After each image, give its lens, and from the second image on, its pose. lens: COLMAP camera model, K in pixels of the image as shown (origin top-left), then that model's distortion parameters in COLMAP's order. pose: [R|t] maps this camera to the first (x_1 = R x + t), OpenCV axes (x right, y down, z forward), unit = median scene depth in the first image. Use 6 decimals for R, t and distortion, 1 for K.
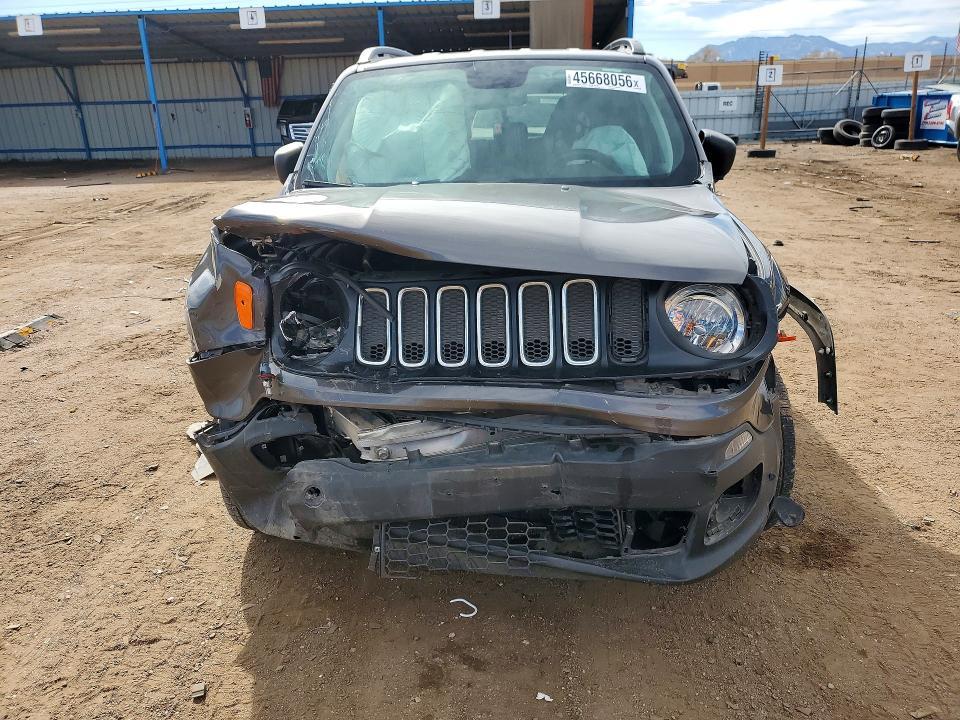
lens RADIAL K [[746.0, 0, 480.0], [0, 746.0, 360.0], [0, 0, 1]] dist [0.028548, 0.008646]
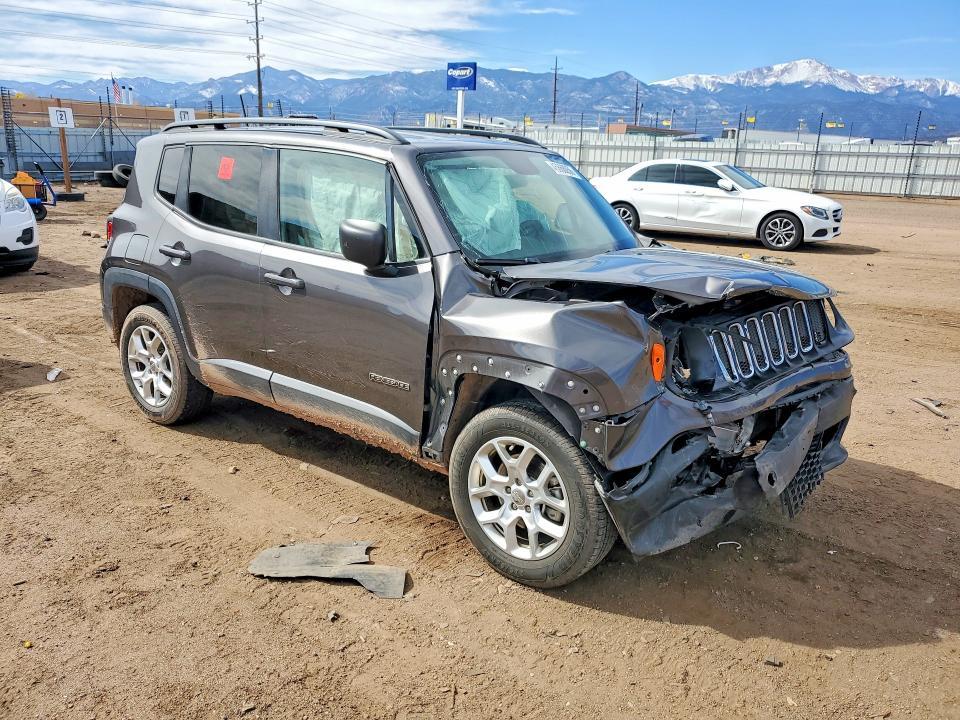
lens RADIAL K [[737.1, 0, 480.0], [0, 737.1, 360.0], [0, 0, 1]] dist [0.010064, 0.007382]
pose [[0.568731, -0.191582, 0.799901, -0.129567], [0.227655, 0.971169, 0.070738, -0.019873], [-0.790391, 0.141871, 0.595949, 0.050048]]
